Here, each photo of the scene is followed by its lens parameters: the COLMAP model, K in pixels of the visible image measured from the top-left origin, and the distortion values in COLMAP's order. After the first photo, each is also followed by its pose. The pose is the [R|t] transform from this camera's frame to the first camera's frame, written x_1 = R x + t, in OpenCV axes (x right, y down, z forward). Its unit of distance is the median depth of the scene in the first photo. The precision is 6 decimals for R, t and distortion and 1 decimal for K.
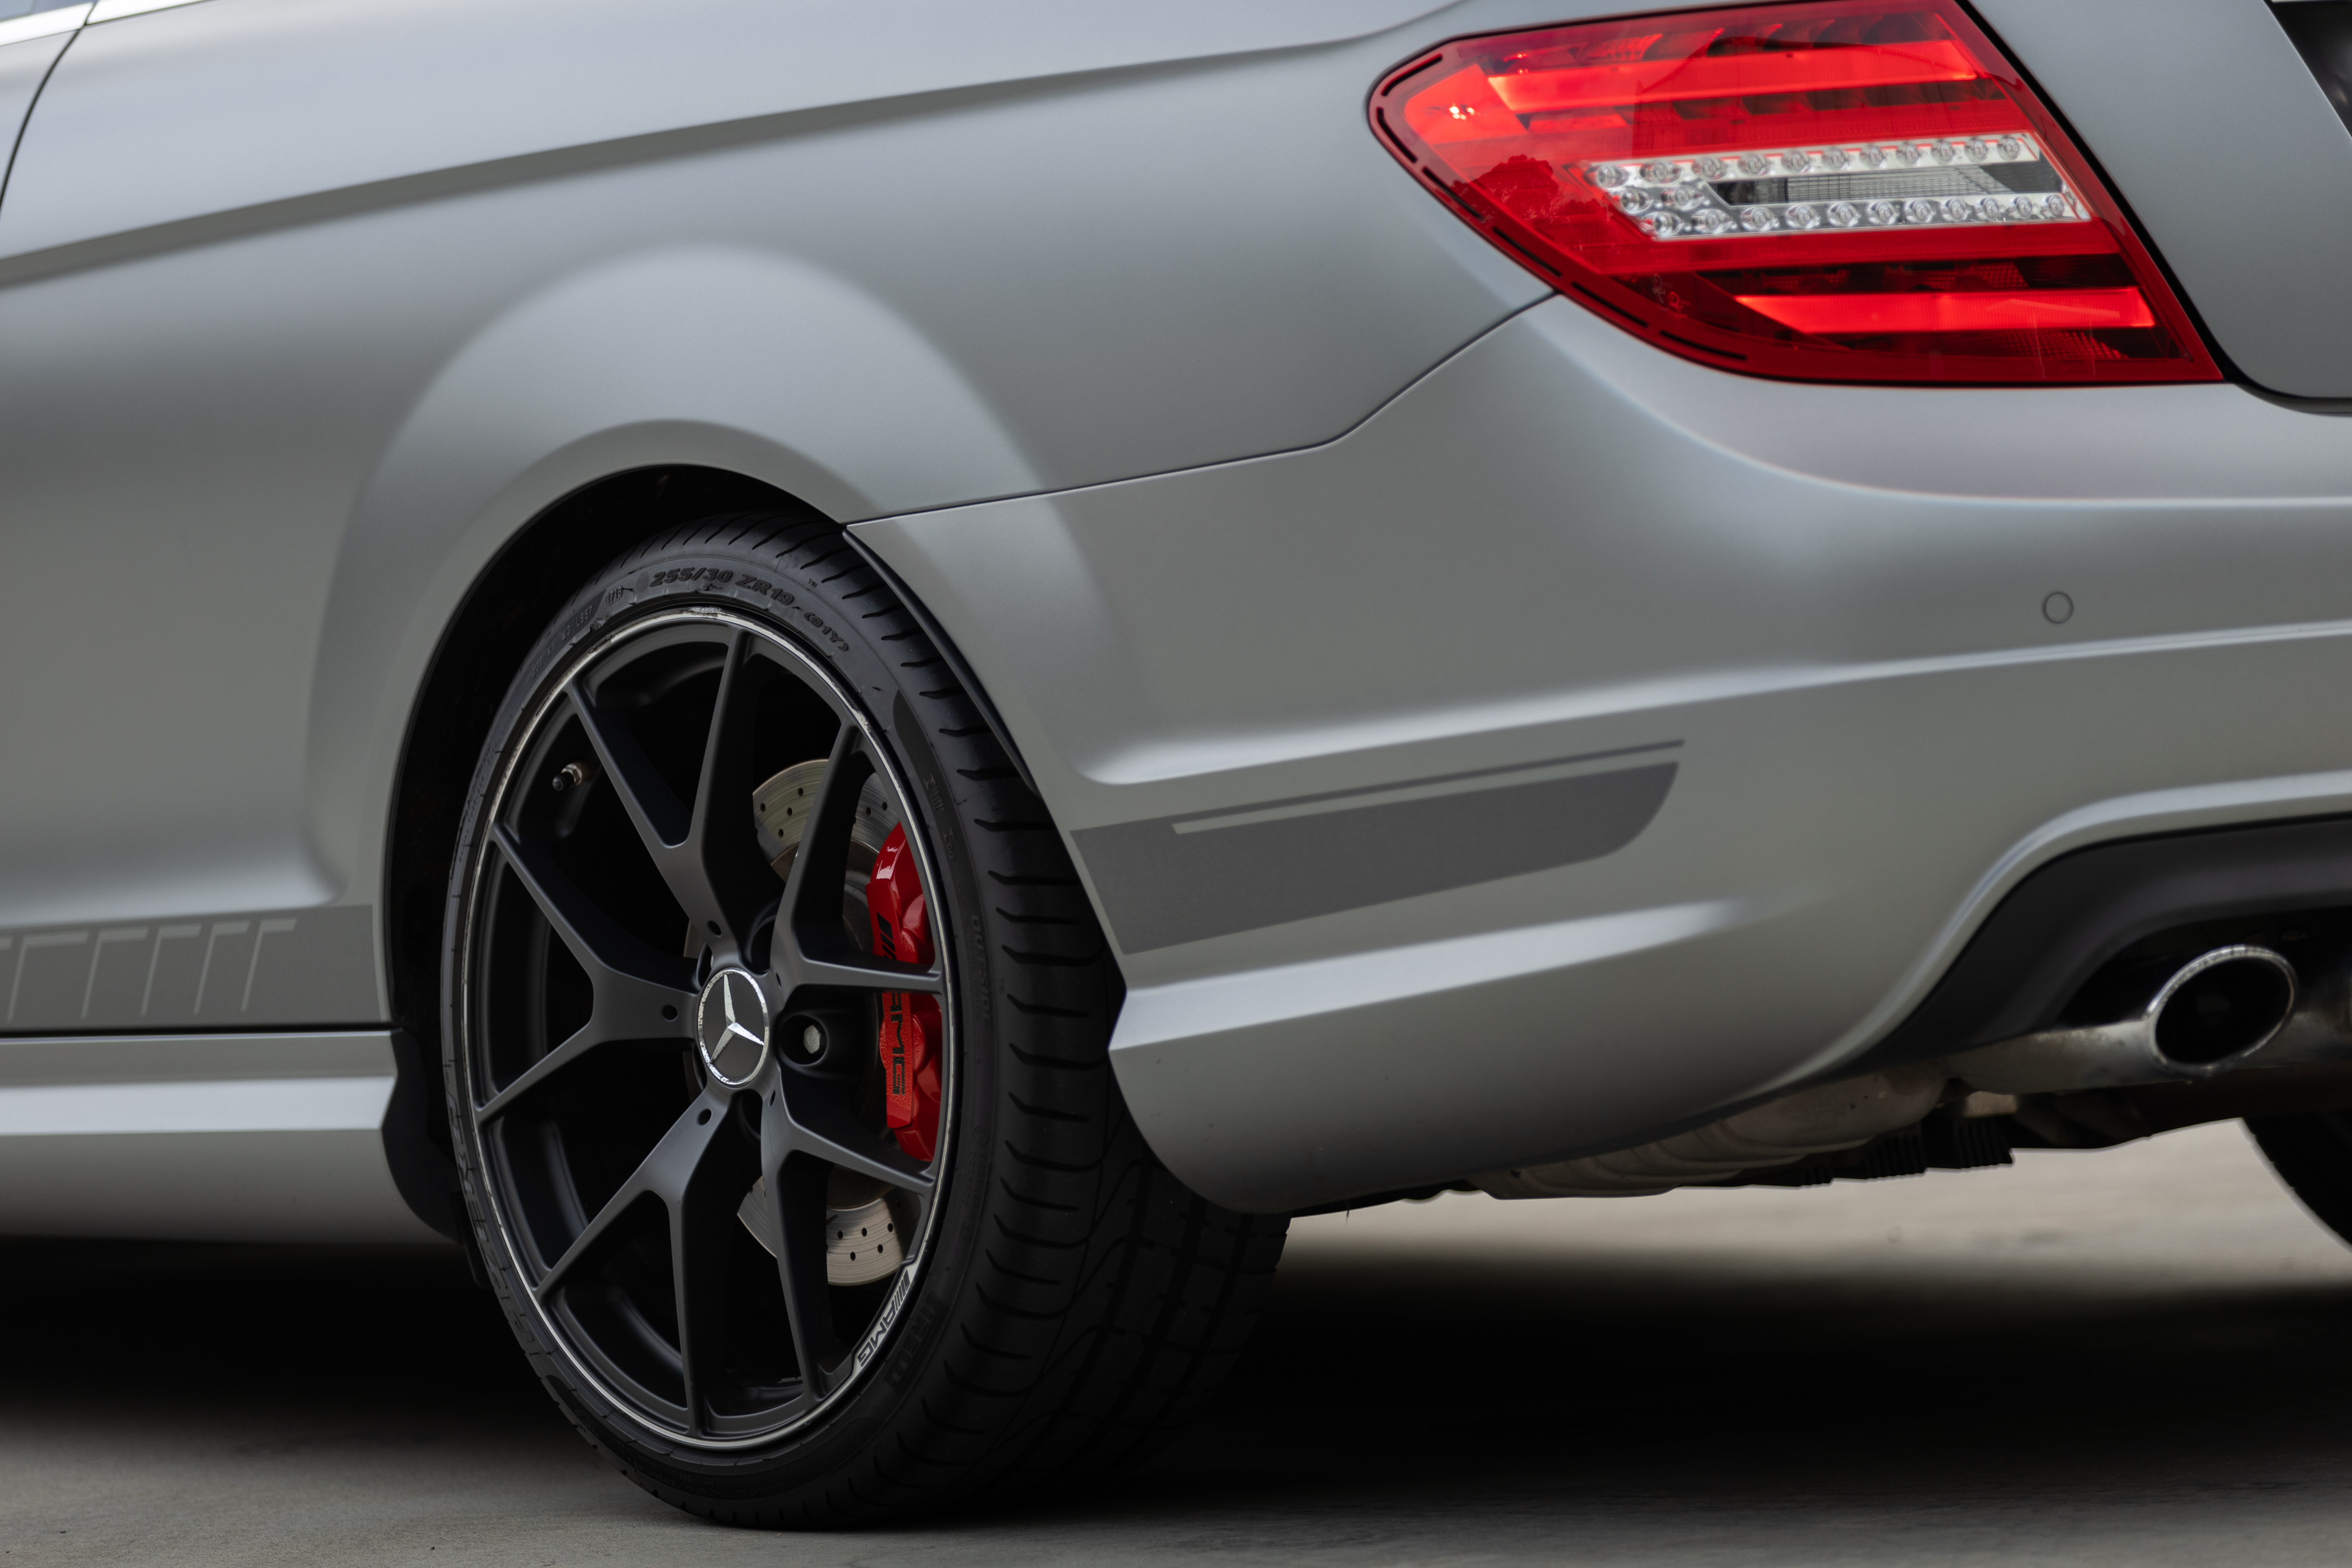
lens RADIAL K [[12156.8, 0, 1173.1], [0, 12156.8, 491.7], [0, 0, 1]] dist [0.171781, -2.192345]
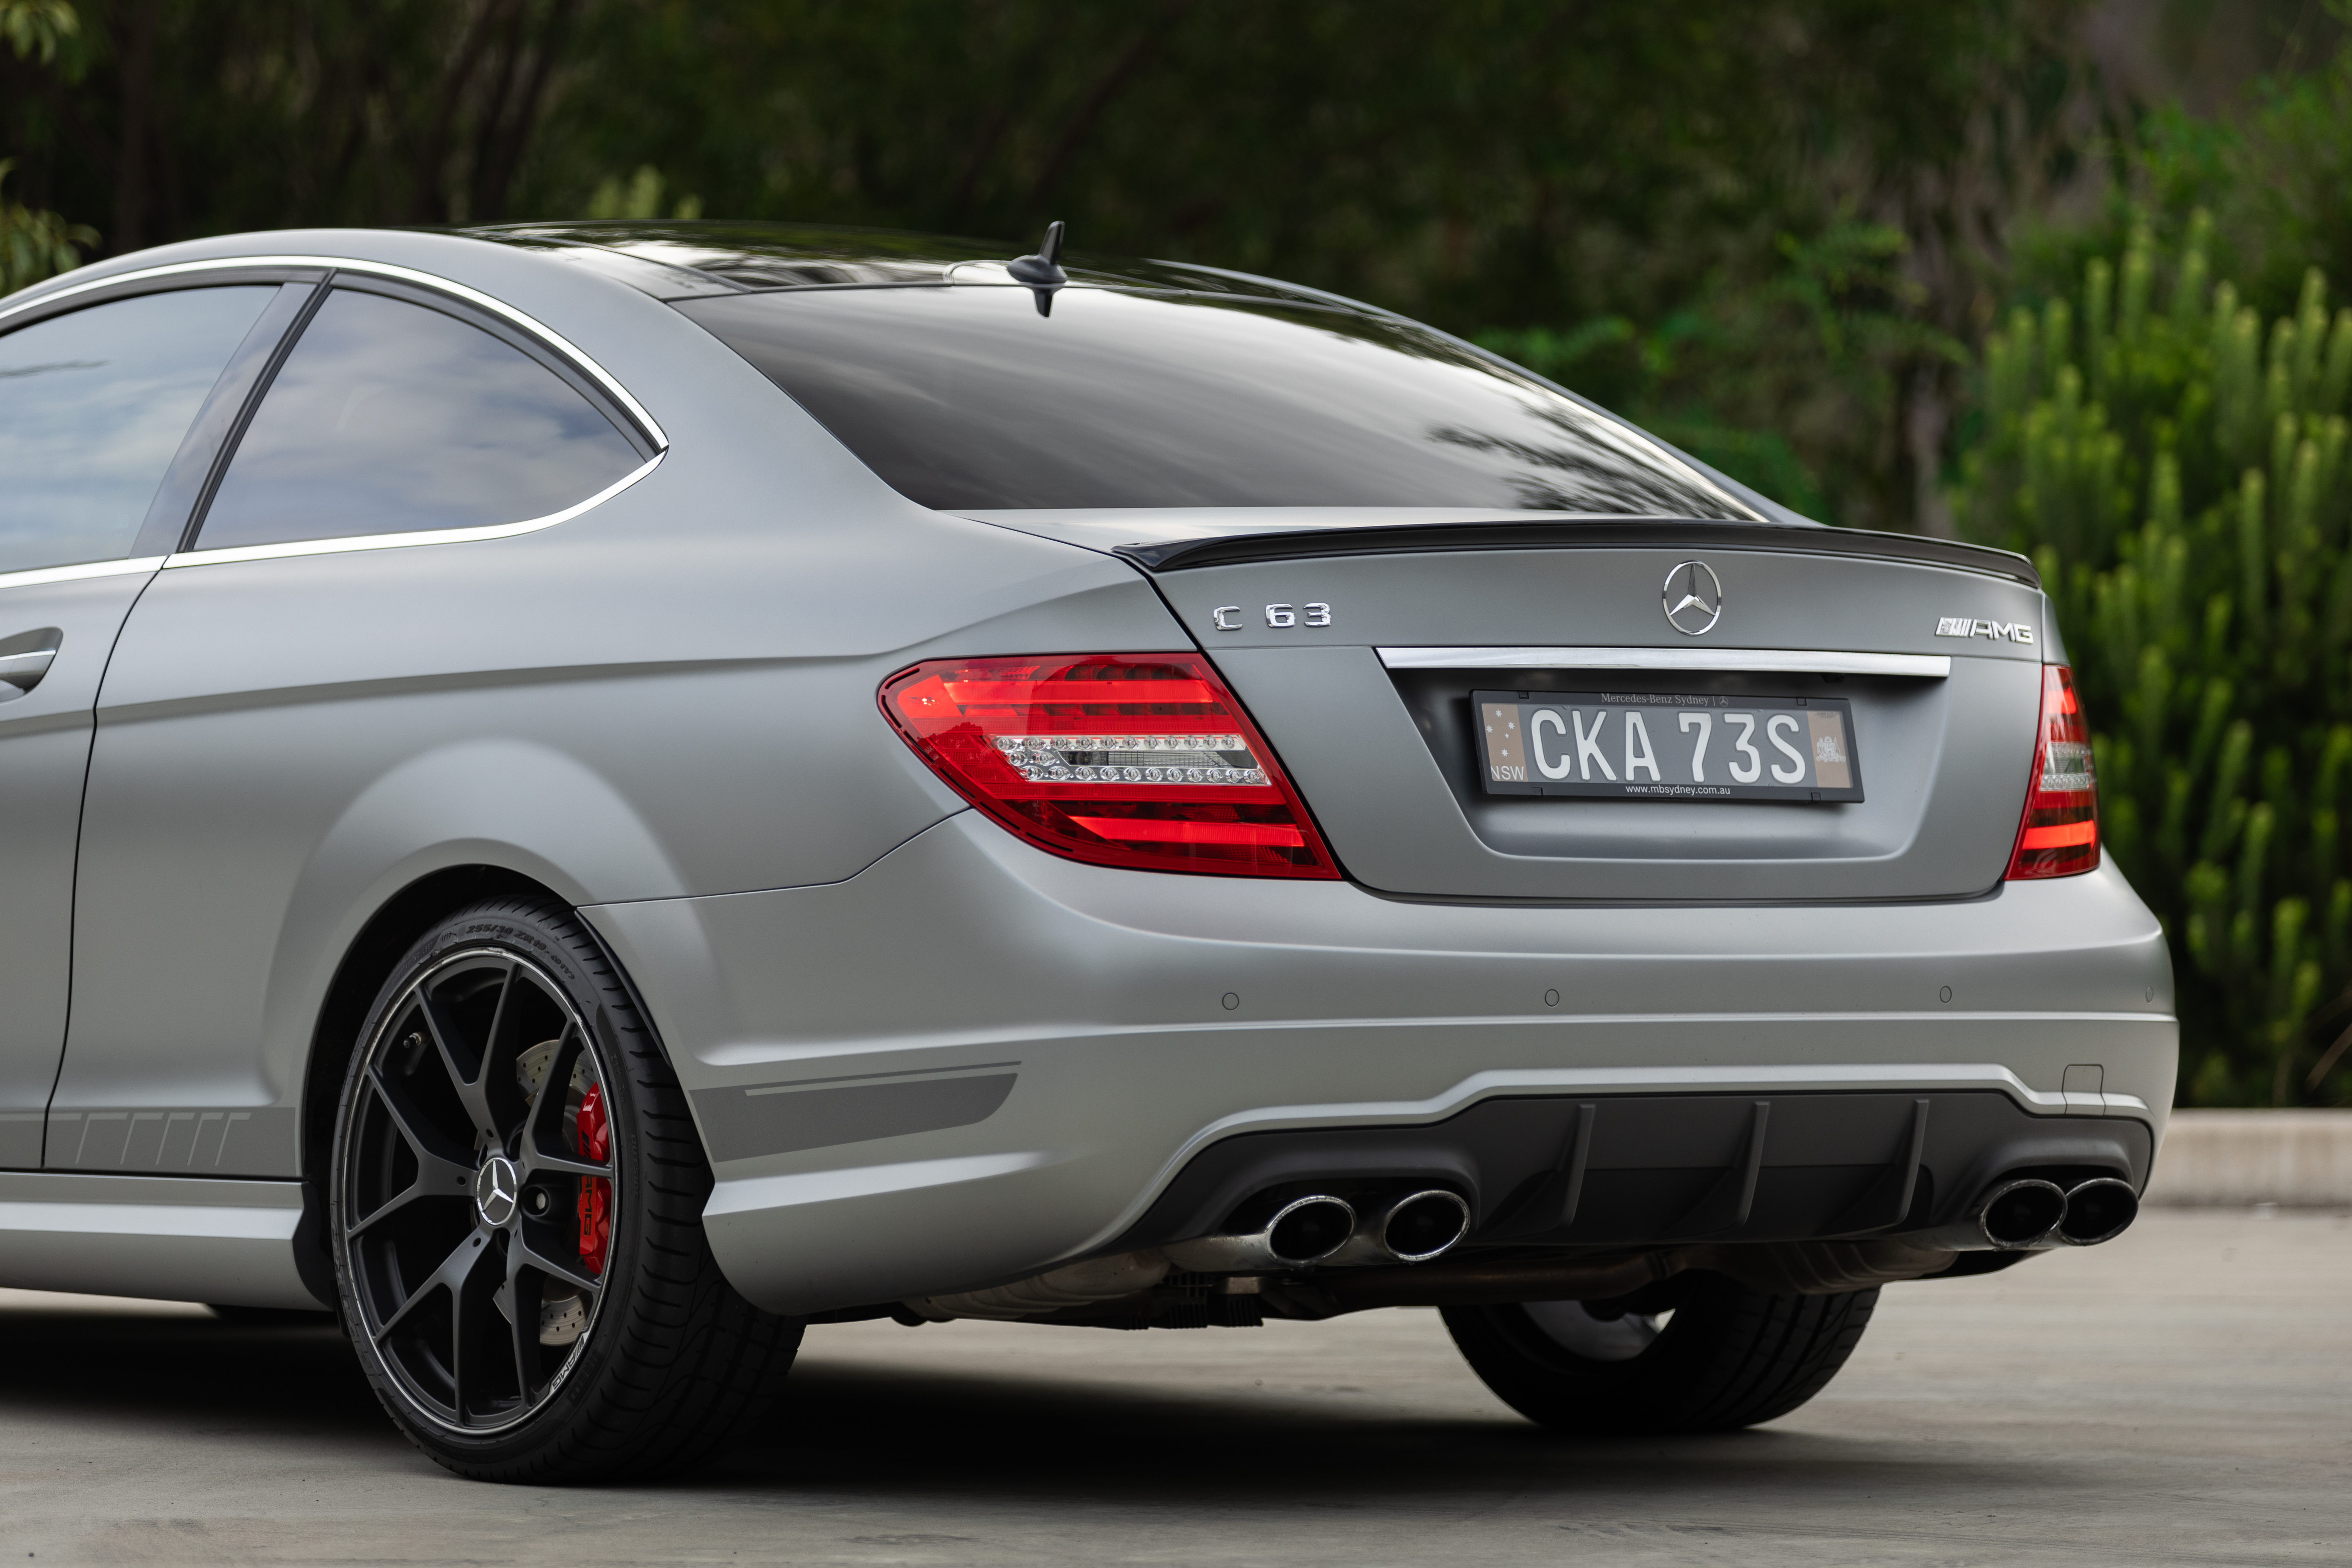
lens RADIAL K [[13195.3, 0, 1228.0], [0, 13195.3, 466.7], [0, 0, 1]] dist [0.194970, -3.011375]
pose [[0.997937, 0.063745, -0.007658, 0.077087], [-0.063885, 0.997763, -0.019665, -0.029113], [0.006388, 0.020114, 0.999777, -0.898584]]
